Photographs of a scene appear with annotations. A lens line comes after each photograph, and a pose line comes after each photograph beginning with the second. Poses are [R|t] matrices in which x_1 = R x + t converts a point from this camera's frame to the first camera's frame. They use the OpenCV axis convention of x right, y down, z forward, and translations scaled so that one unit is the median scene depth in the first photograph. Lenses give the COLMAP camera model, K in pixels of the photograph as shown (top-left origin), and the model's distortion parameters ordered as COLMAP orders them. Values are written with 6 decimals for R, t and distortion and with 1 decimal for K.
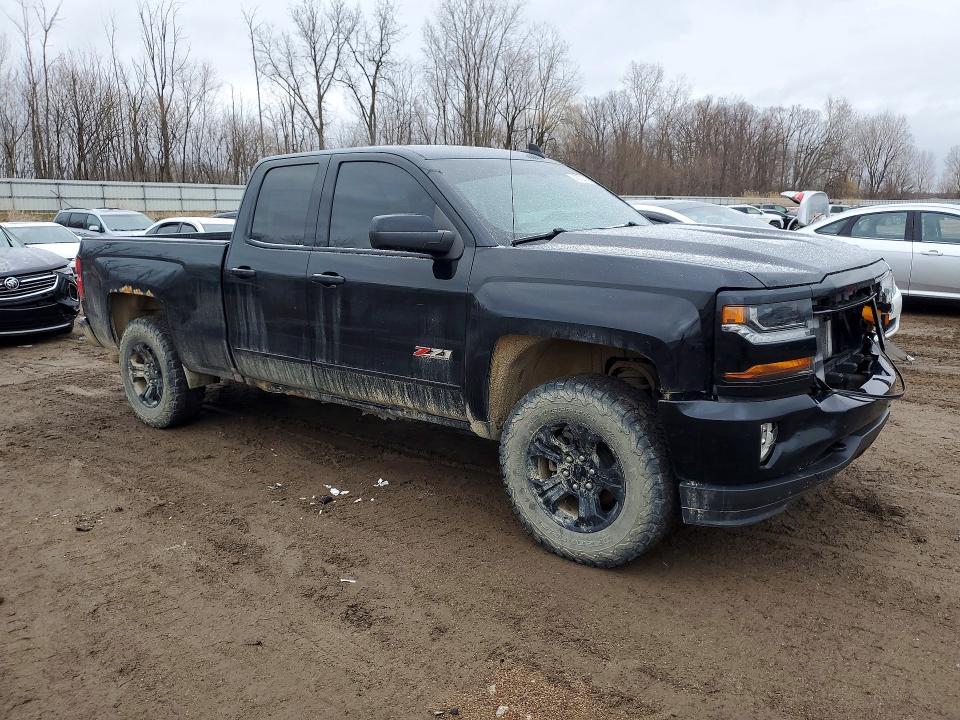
lens RADIAL K [[753.4, 0, 480.0], [0, 753.4, 360.0], [0, 0, 1]] dist [0.000992, 0.003950]
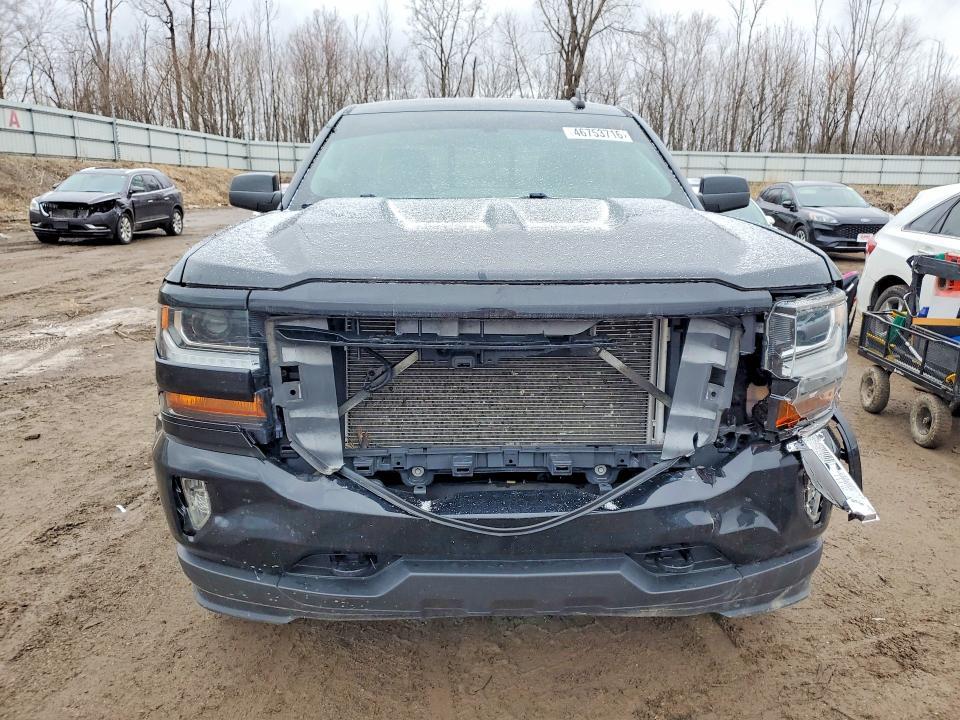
lens RADIAL K [[753.4, 0, 480.0], [0, 753.4, 360.0], [0, 0, 1]] dist [0.000992, 0.003950]
pose [[0.641290, 0.192339, -0.742800, 0.657294], [-0.166779, 0.979869, 0.109738, -0.090026], [0.748954, 0.053509, 0.660458, 0.464227]]
